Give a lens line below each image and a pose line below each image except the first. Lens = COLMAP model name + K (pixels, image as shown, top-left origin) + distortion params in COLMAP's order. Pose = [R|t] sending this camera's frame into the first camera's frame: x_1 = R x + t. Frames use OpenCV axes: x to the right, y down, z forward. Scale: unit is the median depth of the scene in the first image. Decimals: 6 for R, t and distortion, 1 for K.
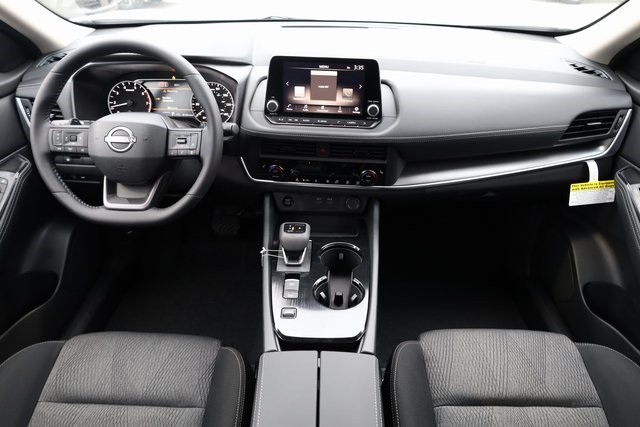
lens RADIAL K [[437.3, 0, 320.0], [0, 437.3, 213.5], [0, 0, 1]] dist [0.000099, -0.000438]
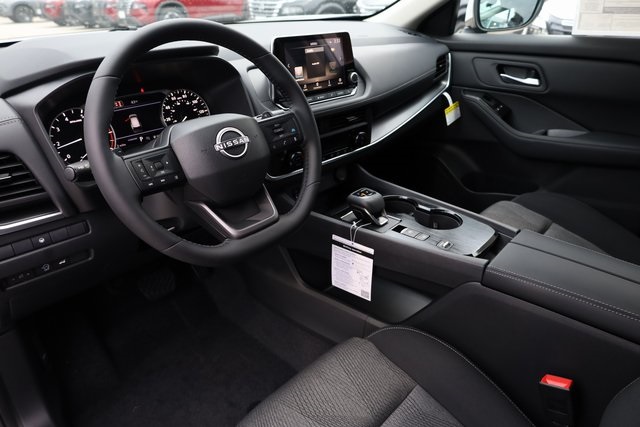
lens RADIAL K [[437.3, 0, 320.0], [0, 437.3, 213.5], [0, 0, 1]] dist [0.000099, -0.000438]
pose [[0.658942, -0.359426, 0.660764, -0.776191], [0.416669, 0.905776, 0.077181, -0.043523], [-0.626245, 0.224462, 0.746615, 0.294509]]
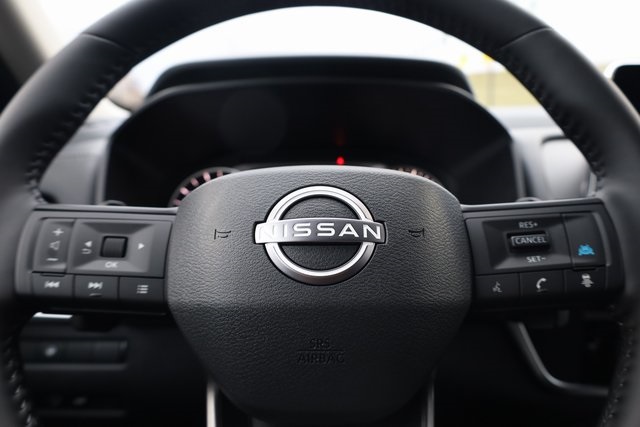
lens RADIAL K [[451.3, 0, 320.0], [0, 451.3, 213.5], [0, 0, 1]] dist [-0.000943, 0.000182]
pose [[0.998583, -0.021025, 0.048879, -0.397017], [0.040090, 0.901305, -0.431327, -0.058737], [-0.034987, 0.432675, 0.900871, 0.649971]]
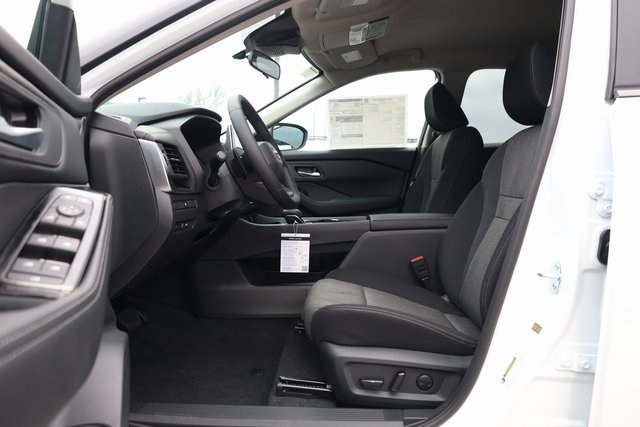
lens RADIAL K [[451.3, 0, 320.0], [0, 451.3, 213.5], [0, 0, 1]] dist [-0.000943, 0.000182]
pose [[0.020986, -0.092908, 0.995454, -1.748254], [0.541975, 0.837739, 0.066762, -0.008393], [-0.840133, 0.538110, 0.067935, 0.743094]]
